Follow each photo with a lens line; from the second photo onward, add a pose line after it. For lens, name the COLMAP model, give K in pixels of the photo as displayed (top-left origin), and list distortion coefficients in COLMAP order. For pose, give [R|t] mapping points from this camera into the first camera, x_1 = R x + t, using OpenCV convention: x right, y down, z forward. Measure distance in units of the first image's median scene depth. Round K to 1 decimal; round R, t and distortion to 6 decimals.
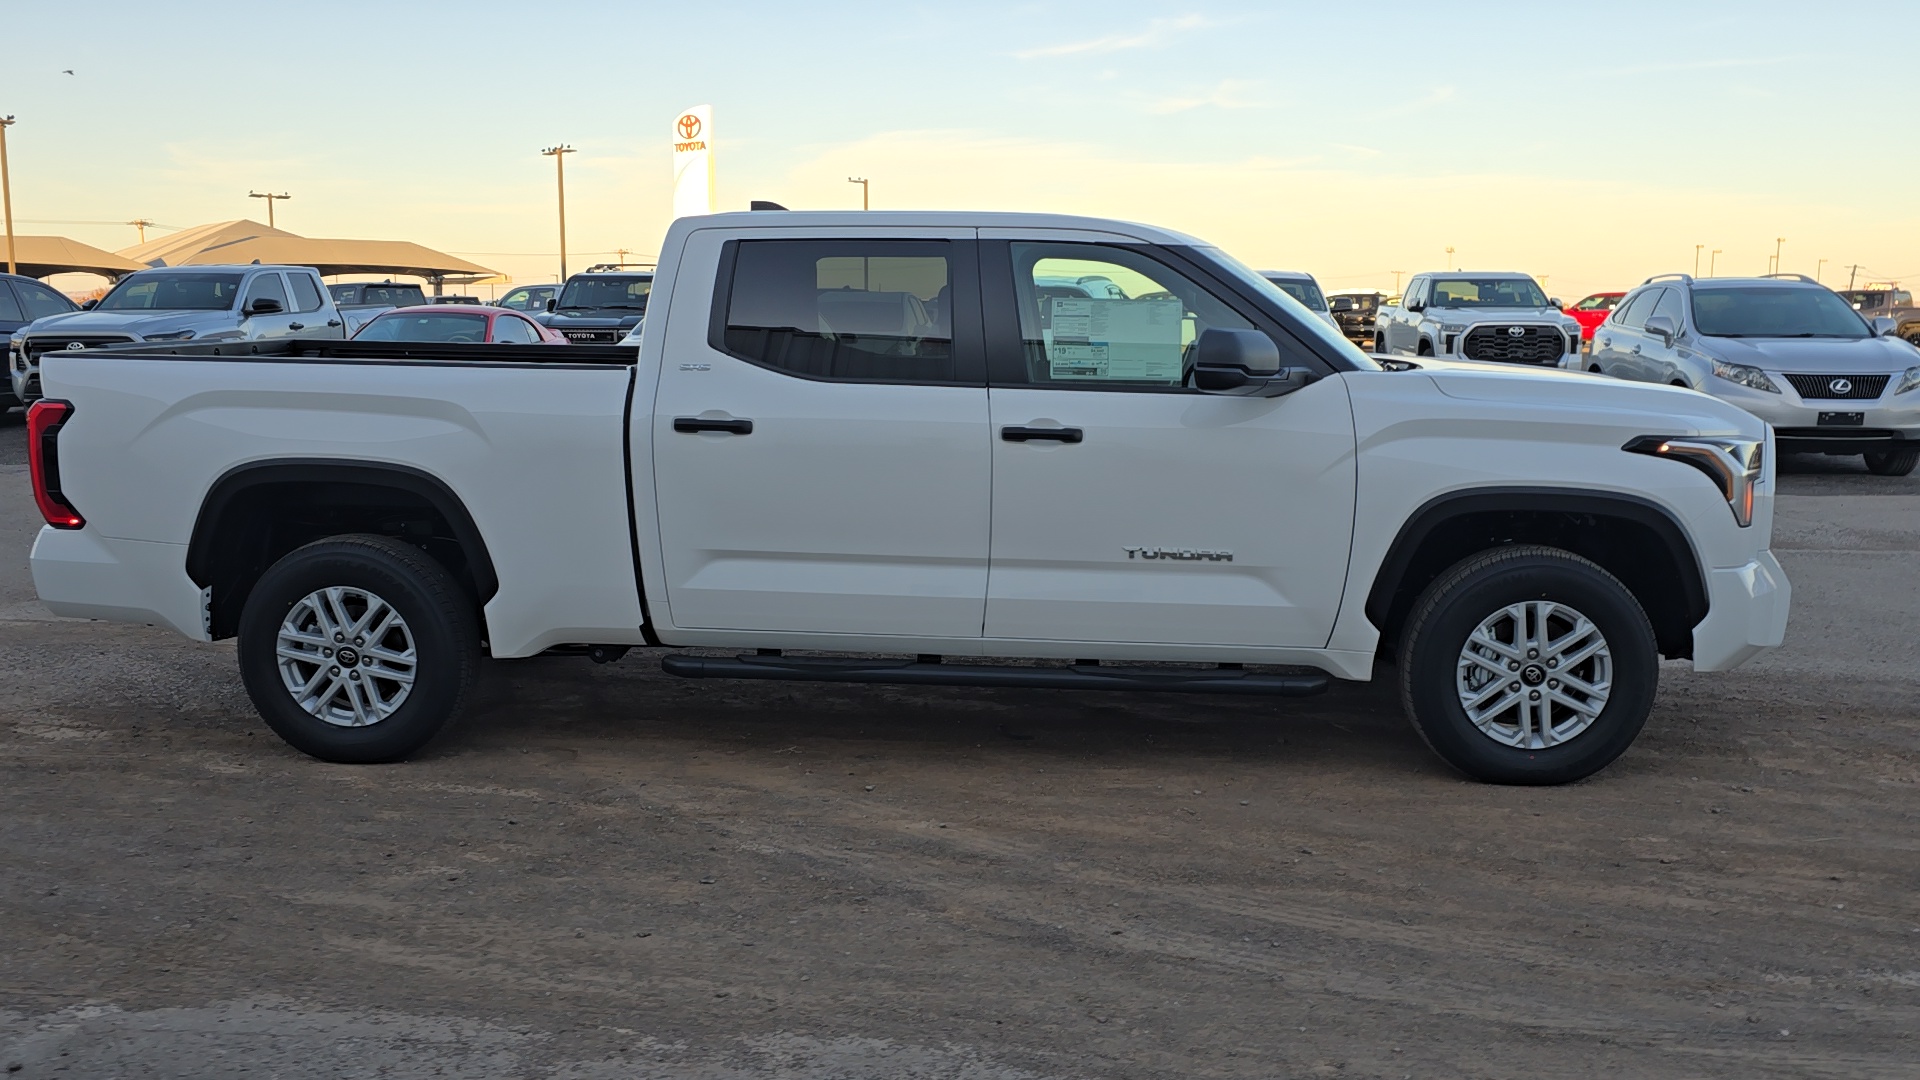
lens RADIAL K [[1580.9, 0, 965.0], [0, 1580.9, 540.0], [0, 0, 1]] dist [-0.001789, 0.010399]
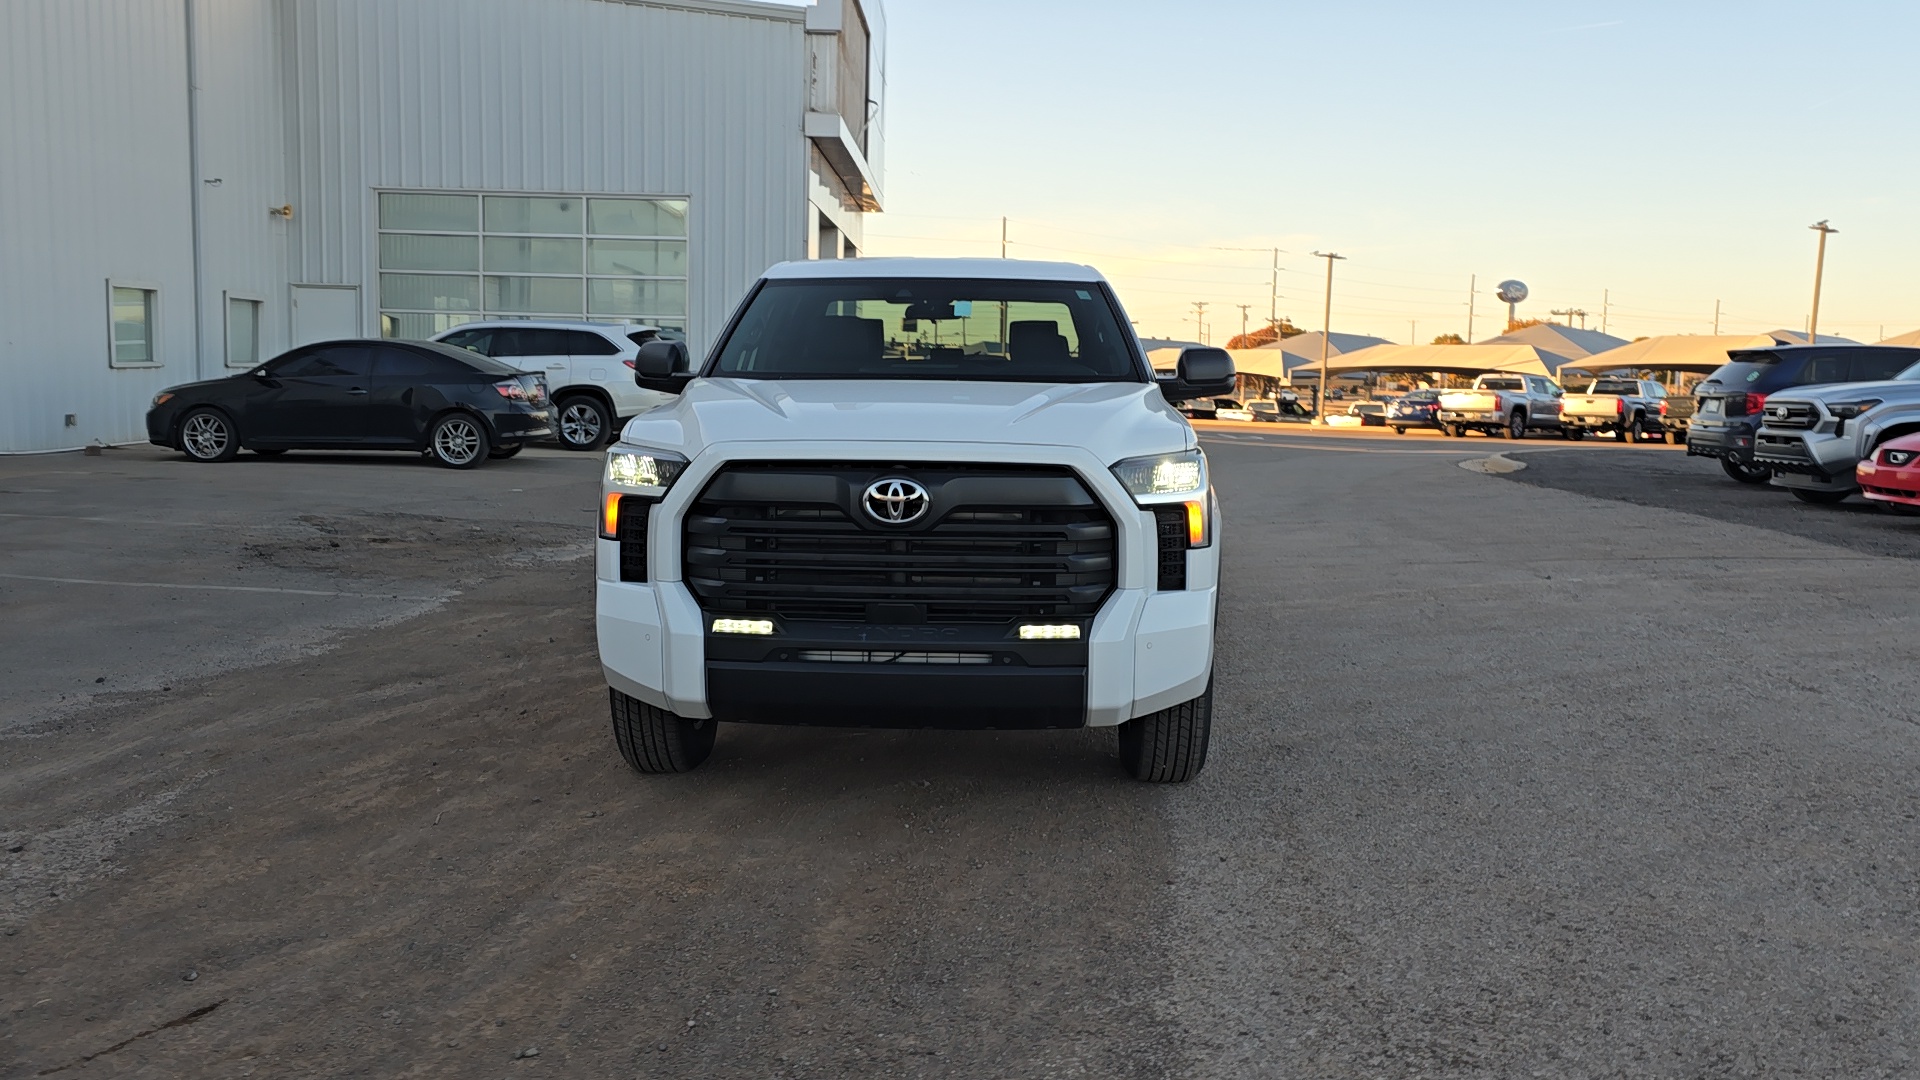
lens RADIAL K [[1580.9, 0, 965.0], [0, 1580.9, 540.0], [0, 0, 1]] dist [-0.001789, 0.010399]
pose [[0.050164, 0.104234, -0.993287, 1.416220], [-0.166838, 0.981439, 0.094565, -0.130670], [0.984707, 0.160974, 0.066623, 1.120955]]
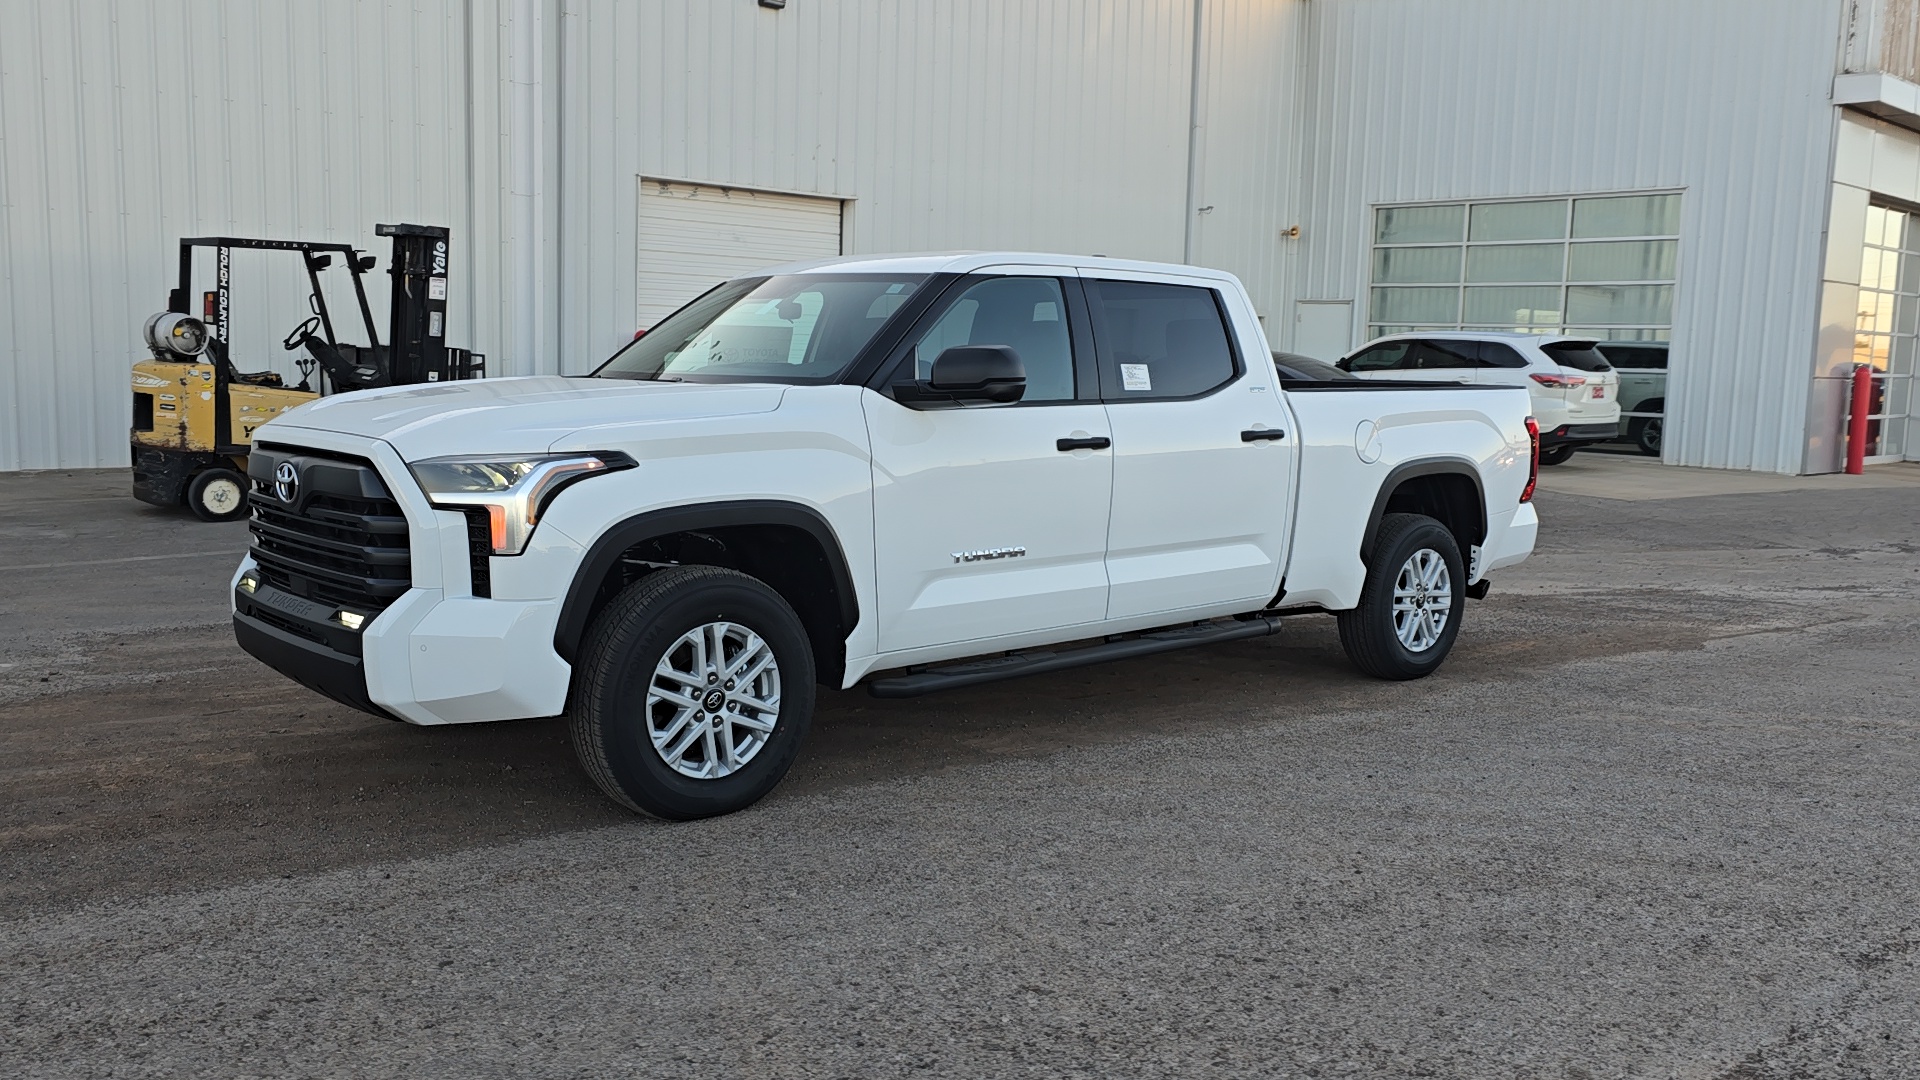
lens RADIAL K [[1580.9, 0, 965.0], [0, 1580.9, 540.0], [0, 0, 1]] dist [-0.001789, 0.010399]
pose [[-0.690634, 0.062243, -0.720521, 0.957625], [-0.135746, 0.967425, 0.213688, -0.288467], [0.710350, 0.245388, -0.659687, 2.062617]]
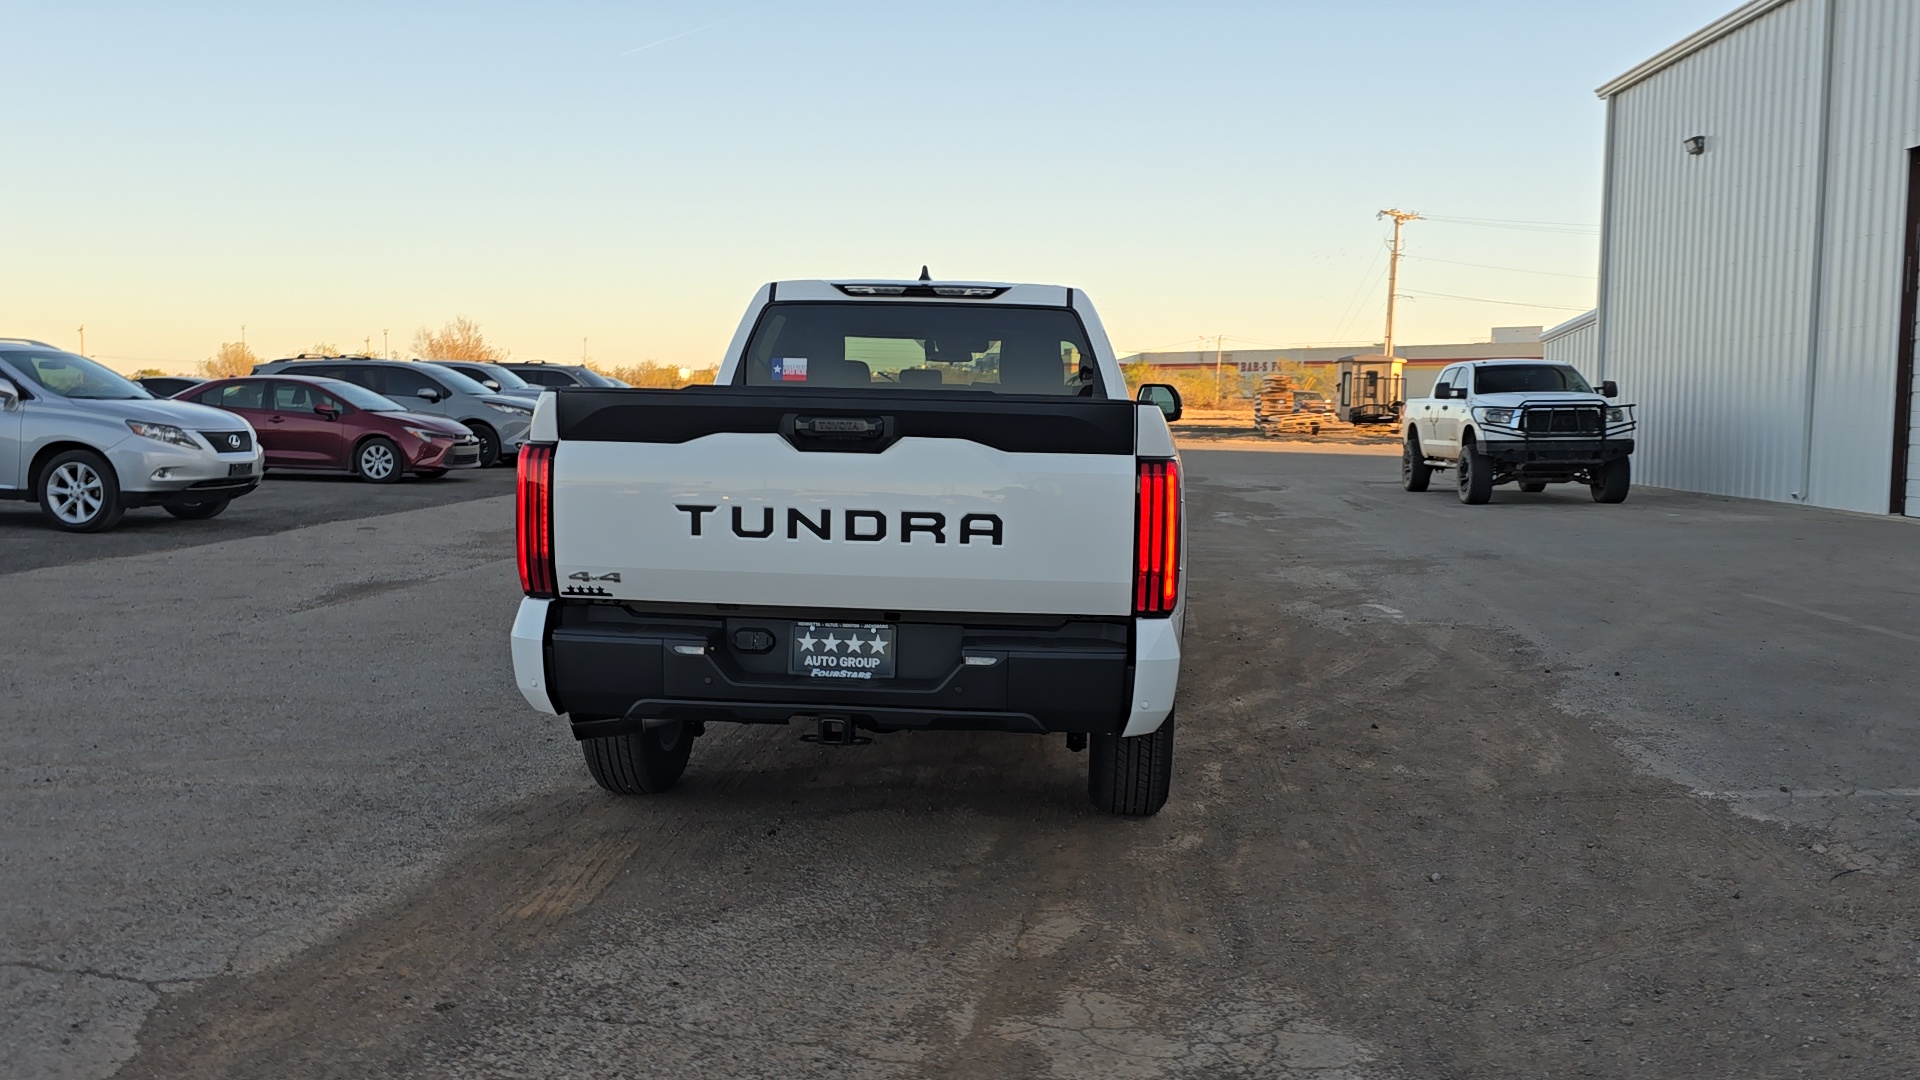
lens RADIAL K [[1584.0, 0, 956.6], [0, 1584.0, 544.3], [0, 0, 1]] dist [0.001283, 0.001402]
pose [[-0.008371, -0.090008, 0.995906, -1.456164], [0.132314, 0.987084, 0.090323, -0.139558], [-0.991173, 0.132528, 0.003646, 1.166527]]
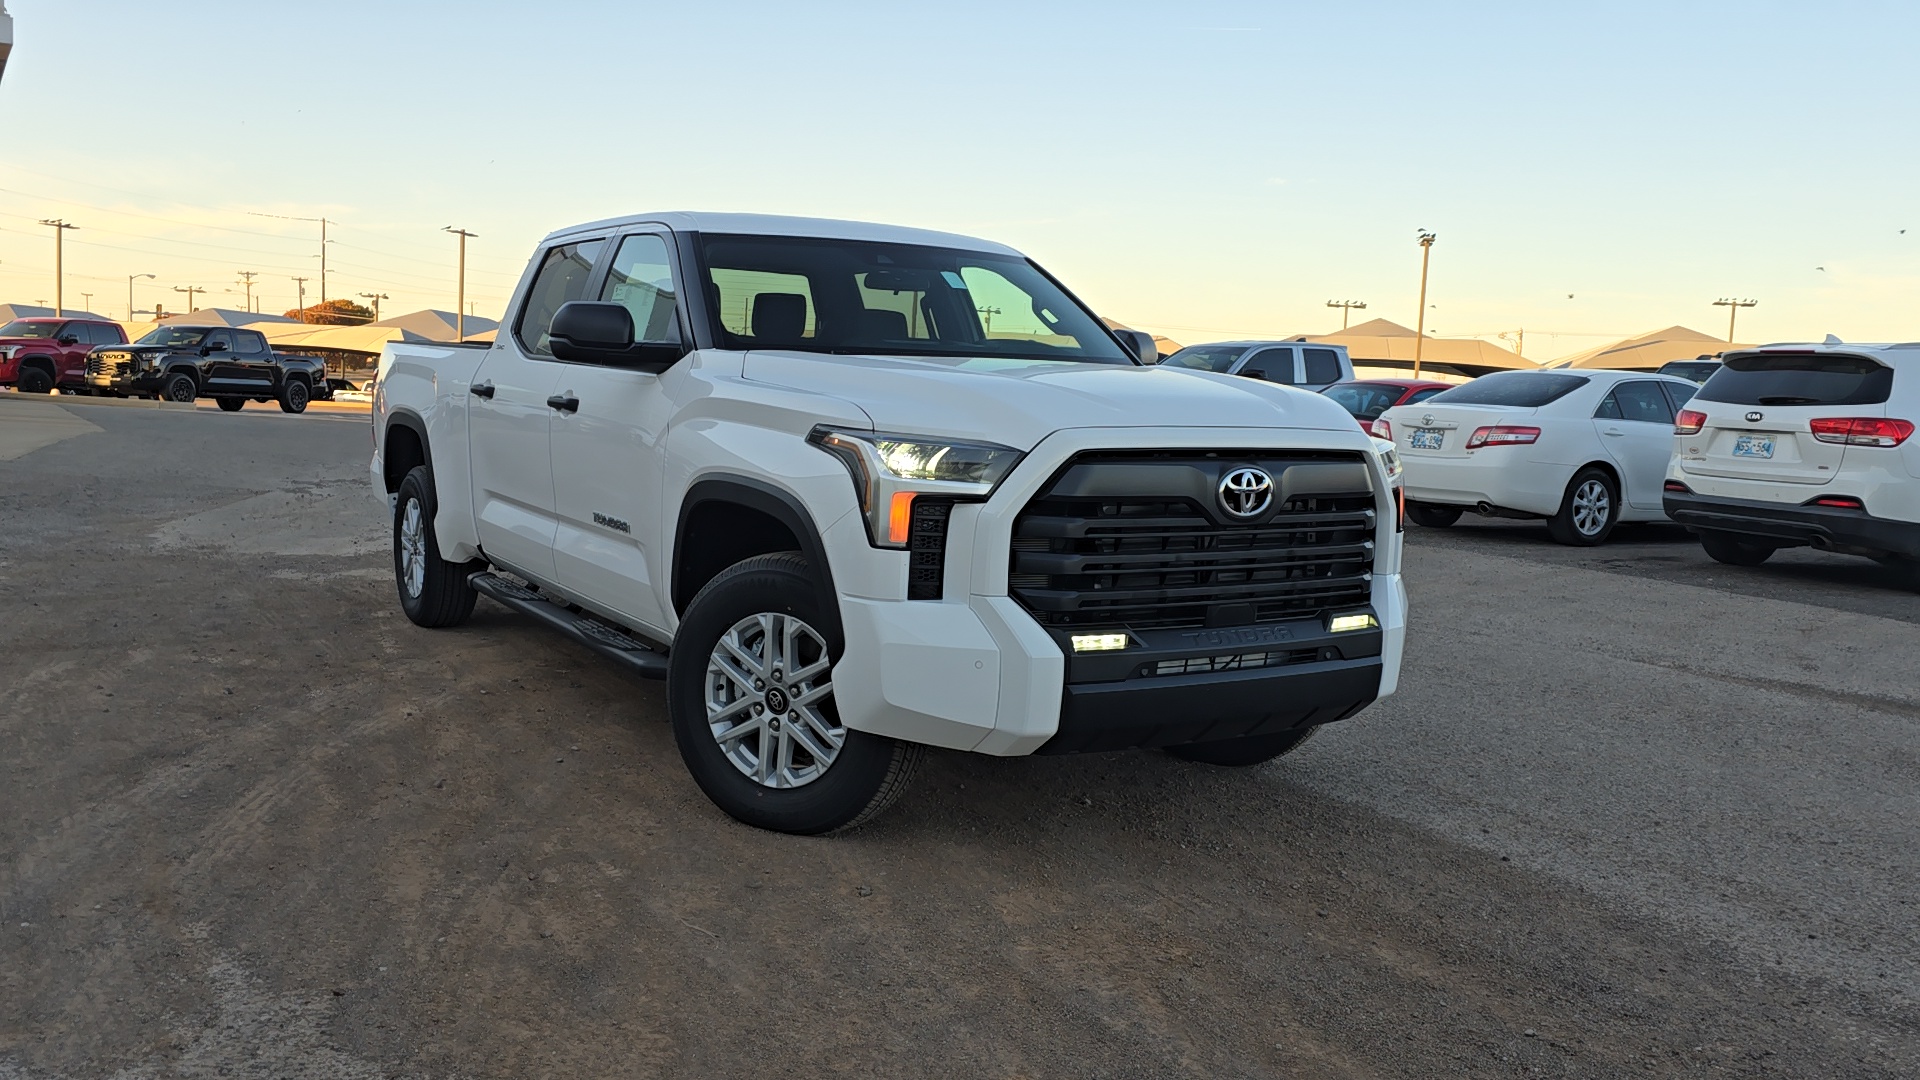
lens RADIAL K [[1580.9, 0, 965.0], [0, 1580.9, 540.0], [0, 0, 1]] dist [-0.001789, 0.010399]
pose [[0.595604, 0.100659, -0.796947, 1.102748], [-0.158053, 0.987409, 0.006593, -0.022842], [0.787576, 0.122033, 0.604014, 0.551494]]
